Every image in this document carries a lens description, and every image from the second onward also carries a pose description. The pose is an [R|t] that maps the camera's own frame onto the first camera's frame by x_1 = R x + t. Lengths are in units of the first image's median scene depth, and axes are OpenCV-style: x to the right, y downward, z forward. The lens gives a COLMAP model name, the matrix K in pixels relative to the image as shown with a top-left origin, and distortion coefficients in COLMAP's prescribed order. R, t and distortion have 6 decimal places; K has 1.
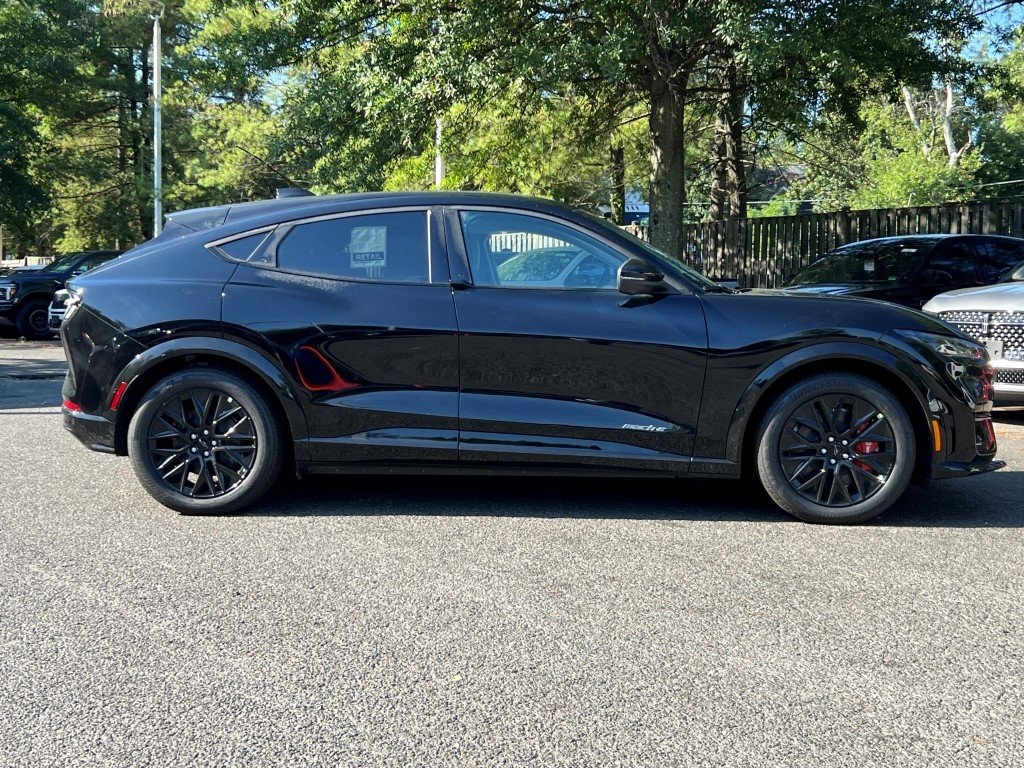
lens RADIAL K [[1311.9, 0, 512.1], [0, 1311.9, 383.0], [0, 0, 1]] dist [0.119671, 0.000000]
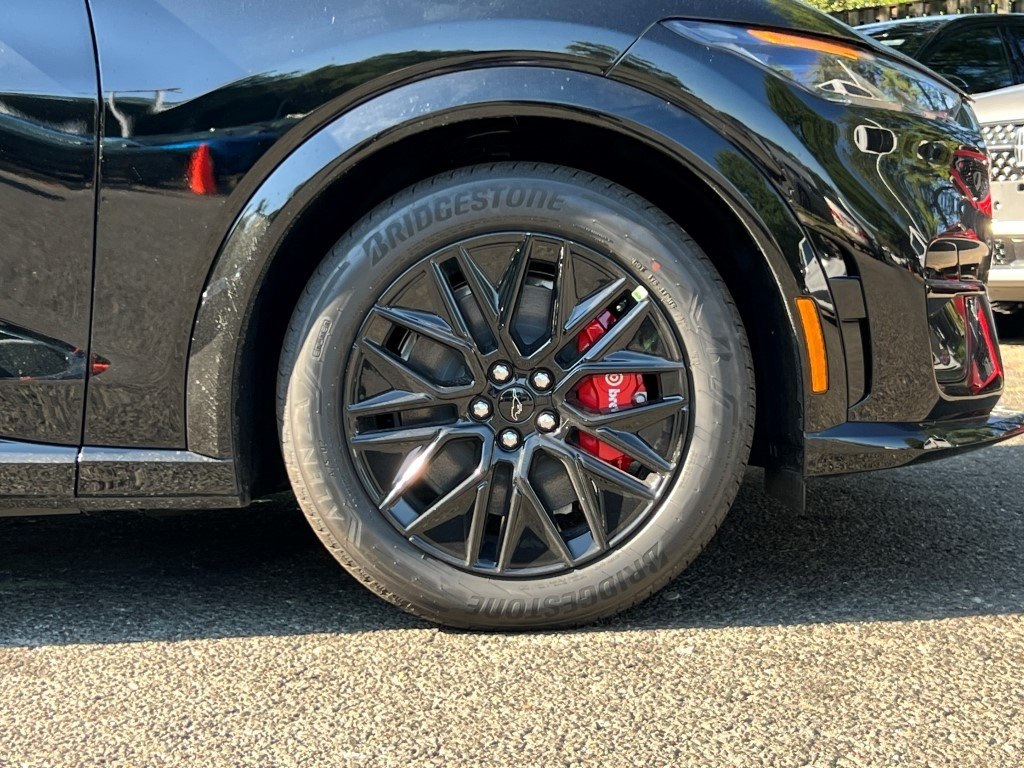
lens RADIAL K [[1862.8, 0, 512.3], [0, 1862.8, 382.8], [0, 0, 1]] dist [0.296481, 0.000000]
pose [[0.997298, -0.044761, 0.058244, 0.217166], [0.043585, 0.998823, 0.021302, 0.035518], [-0.059129, -0.018706, 0.998075, 0.537923]]
